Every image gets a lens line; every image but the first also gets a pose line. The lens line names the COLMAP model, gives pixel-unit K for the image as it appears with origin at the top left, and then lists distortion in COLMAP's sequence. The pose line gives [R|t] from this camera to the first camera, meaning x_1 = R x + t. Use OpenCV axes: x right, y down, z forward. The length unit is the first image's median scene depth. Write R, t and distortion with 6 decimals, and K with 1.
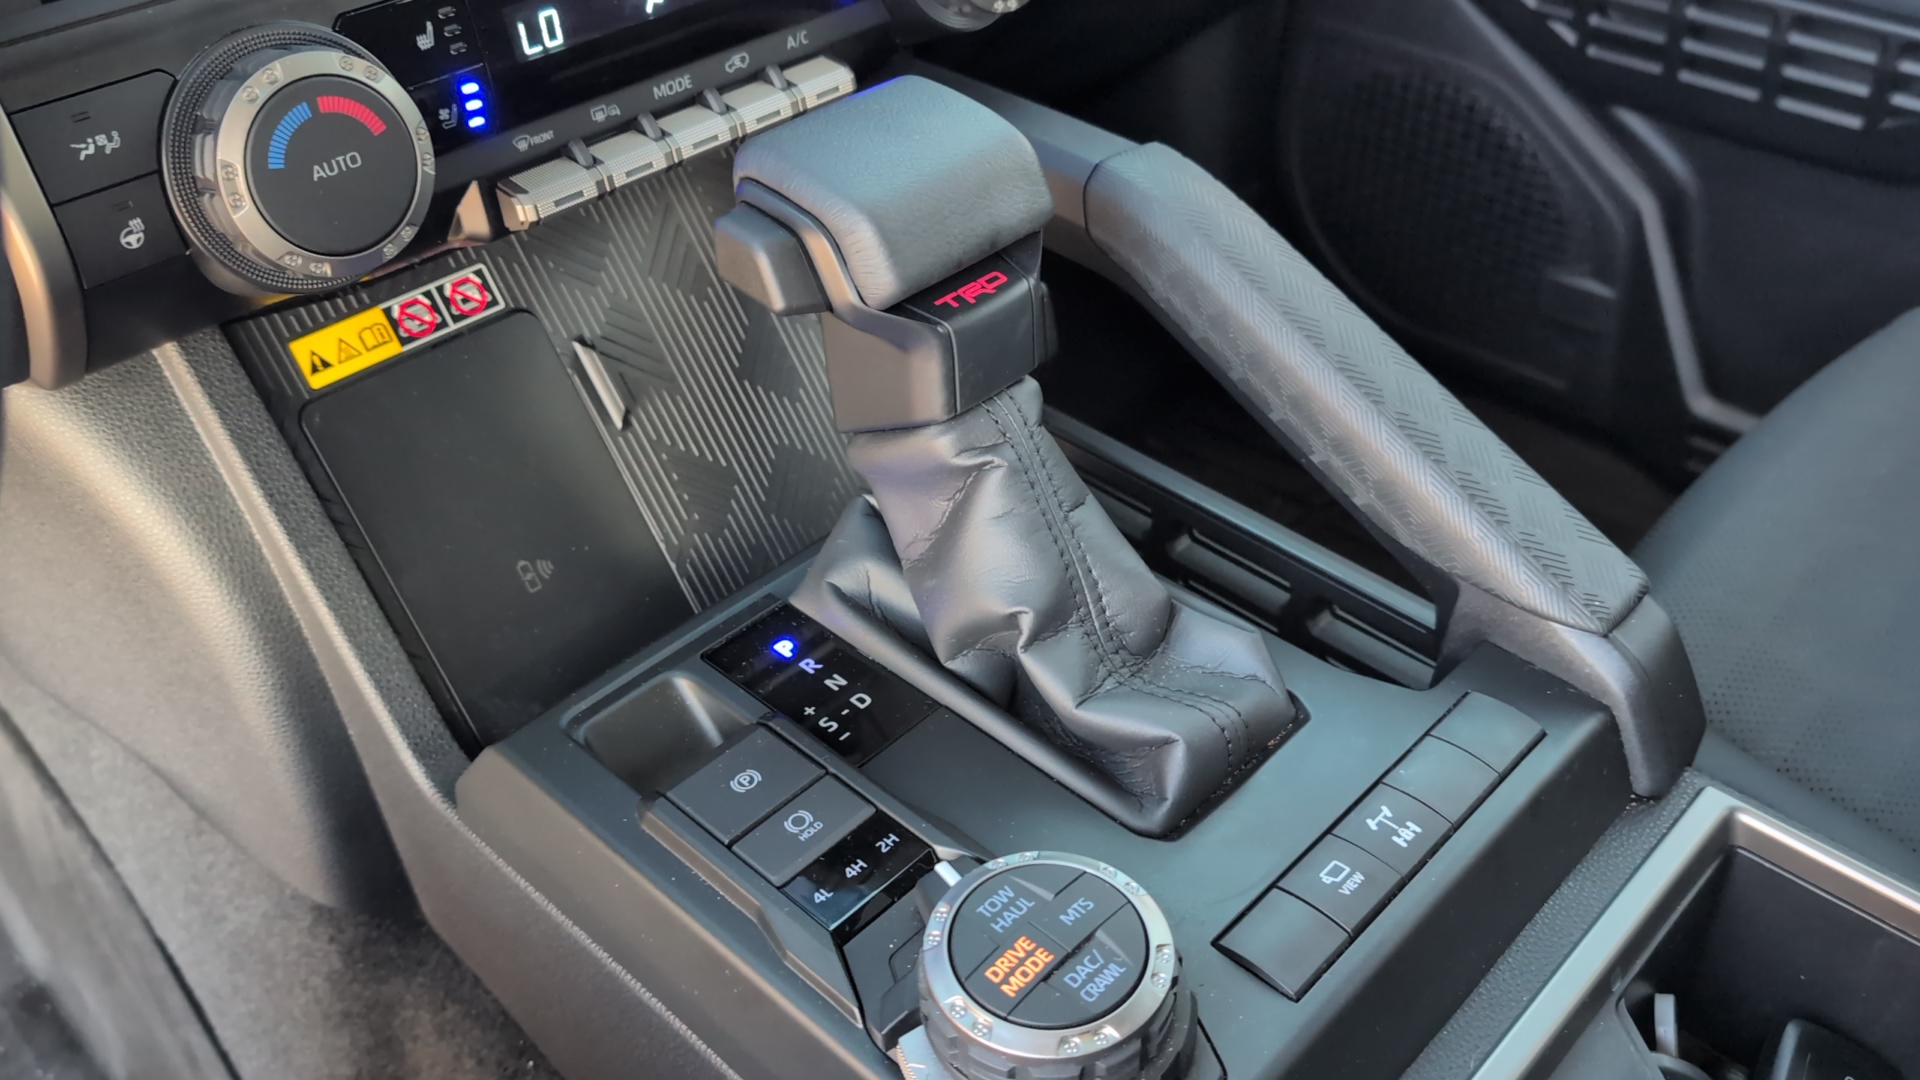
lens RADIAL K [[1630.4, 0, 960.0], [0, 1630.4, 540.0], [0, 0, 1]] dist [0.009603, 0.009800]
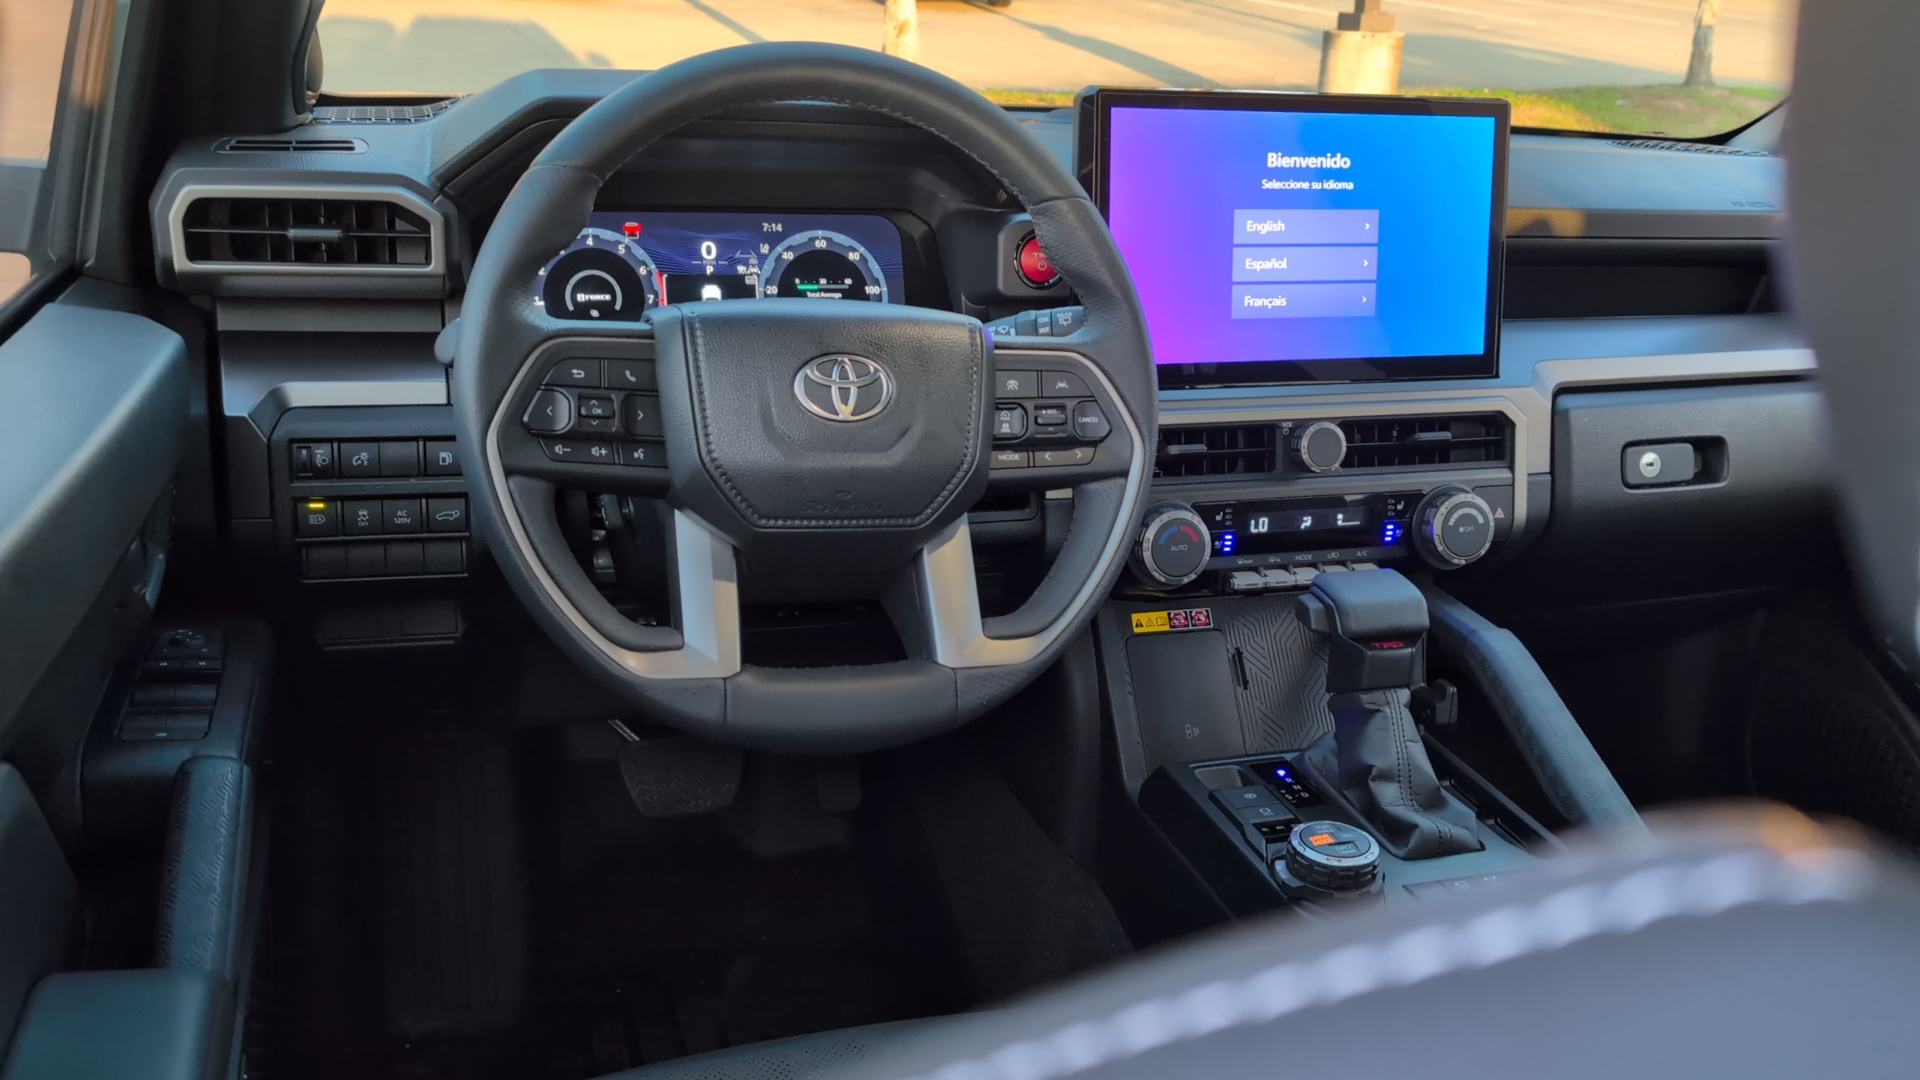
lens RADIAL K [[1574.7, 0, 953.5], [0, 1574.7, 510.1], [0, 0, 1]] dist [0.010284, 0.000575]
pose [[0.878378, 0.209292, -0.429708, 0.411134], [-0.344463, 0.900459, -0.265553, 0.530305], [0.331356, 0.381274, 0.863037, -1.417105]]
